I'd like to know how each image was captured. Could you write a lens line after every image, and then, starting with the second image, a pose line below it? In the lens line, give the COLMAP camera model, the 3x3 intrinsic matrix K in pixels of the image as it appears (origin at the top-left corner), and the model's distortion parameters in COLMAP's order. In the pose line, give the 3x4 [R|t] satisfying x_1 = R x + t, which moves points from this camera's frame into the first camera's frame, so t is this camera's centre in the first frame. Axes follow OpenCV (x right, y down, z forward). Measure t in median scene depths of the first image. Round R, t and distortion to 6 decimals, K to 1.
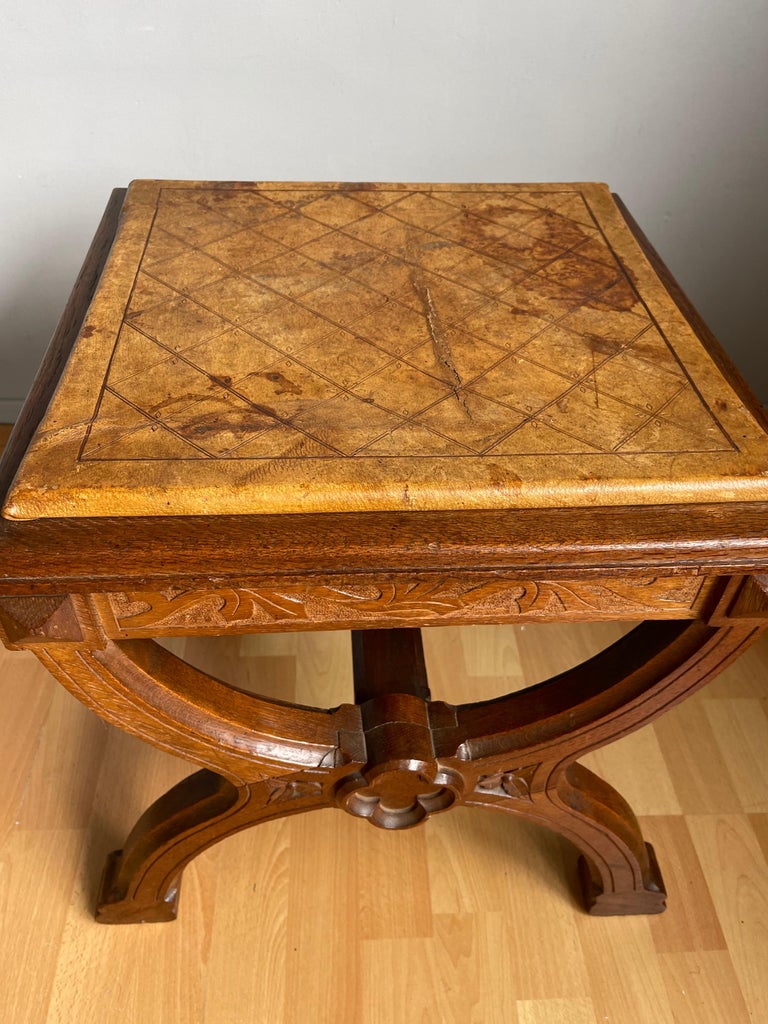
lens RADIAL K [[796.4, 0, 389.5], [0, 796.4, 506.4], [0, 0, 1]] dist [0.033501, -0.059930]
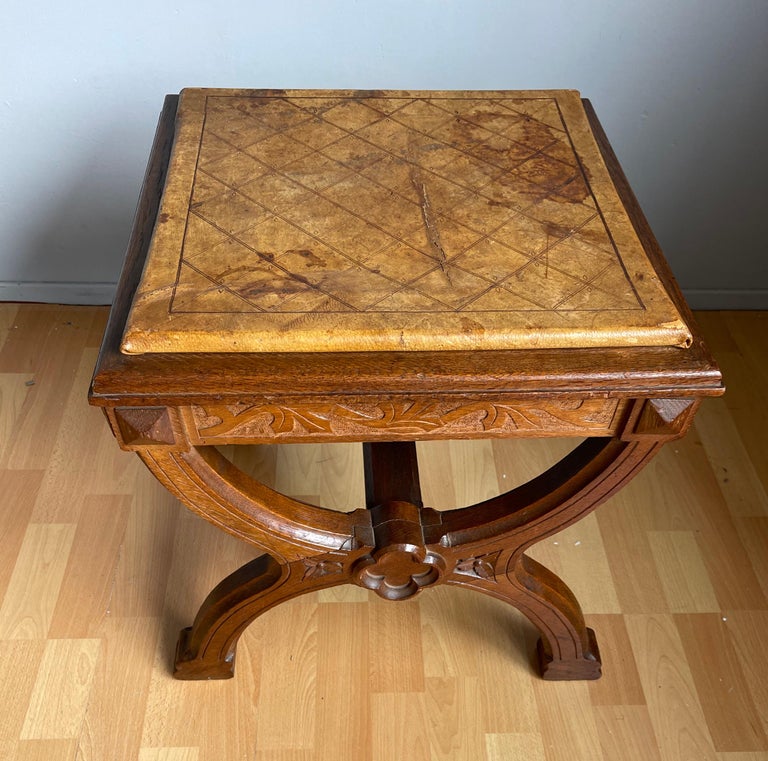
lens RADIAL K [[757.7, 0, 392.0], [0, 757.7, 505.3], [0, 0, 1]] dist [0.025043, -0.008678]
pose [[0.999892, 0.007105, -0.012855, 0.016825], [-0.005284, 0.990625, 0.136508, 0.069540], [0.013704, -0.136425, 0.990556, -0.273364]]
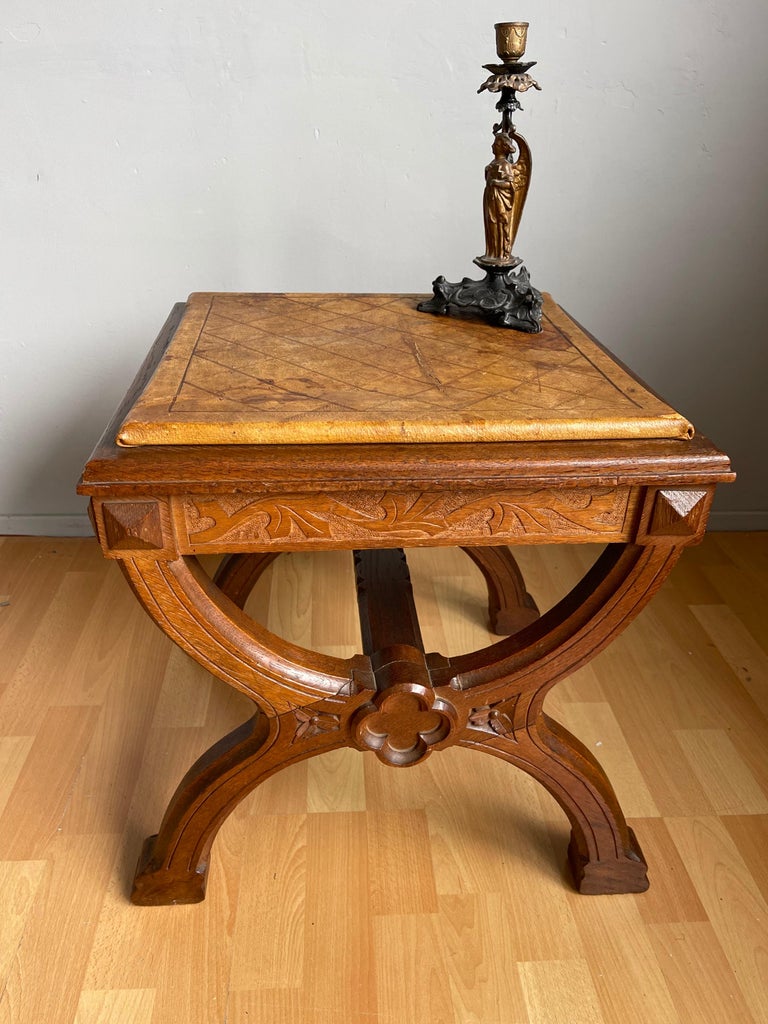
lens RADIAL K [[779.3, 0, 389.7], [0, 779.3, 526.9], [0, 0, 1]] dist [0.049143, -0.064578]
pose [[0.999759, -0.020623, 0.007474, -0.011875], [0.021806, 0.971345, -0.236672, 0.350128], [-0.002379, 0.236778, 0.971561, -0.213477]]
